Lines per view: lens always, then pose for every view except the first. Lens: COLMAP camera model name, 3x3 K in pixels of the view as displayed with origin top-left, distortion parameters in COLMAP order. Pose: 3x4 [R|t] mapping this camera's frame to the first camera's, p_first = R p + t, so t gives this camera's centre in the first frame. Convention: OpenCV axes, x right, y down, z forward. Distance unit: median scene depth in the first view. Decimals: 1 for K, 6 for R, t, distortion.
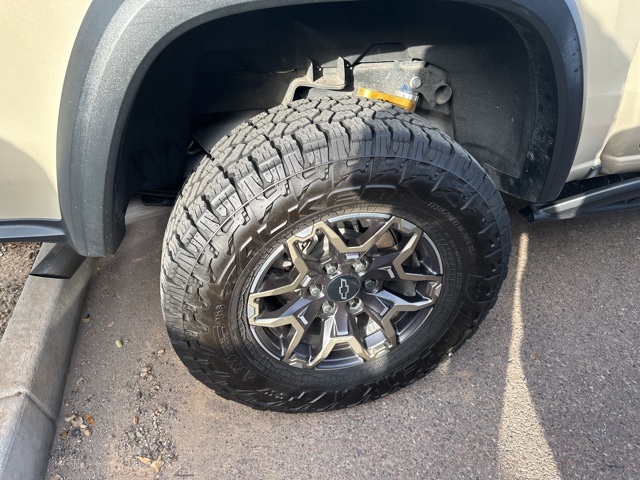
lens RADIAL K [[432.0, 0, 319.7], [0, 432.0, 232.8], [0, 0, 1]] dist [-0.000051, -0.002563]
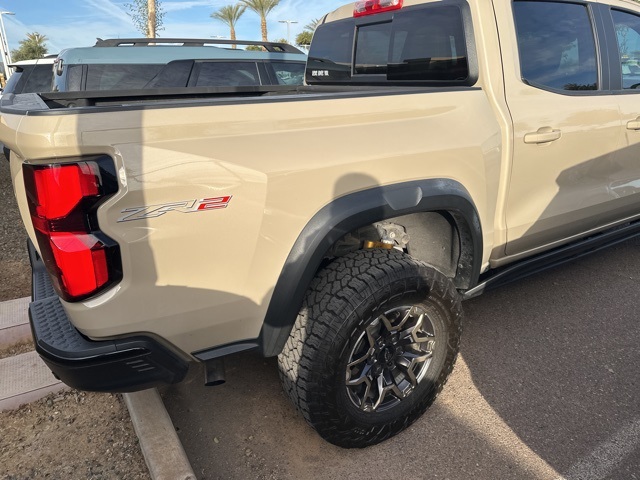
lens RADIAL K [[432.0, 0, 319.7], [0, 432.0, 232.8], [0, 0, 1]] dist [-0.000051, -0.002563]
pose [[0.947956, -0.109121, 0.299119, -0.657865], [0.183373, 0.955103, -0.232709, 0.017788], [-0.260296, 0.275448, 0.925405, -0.657242]]
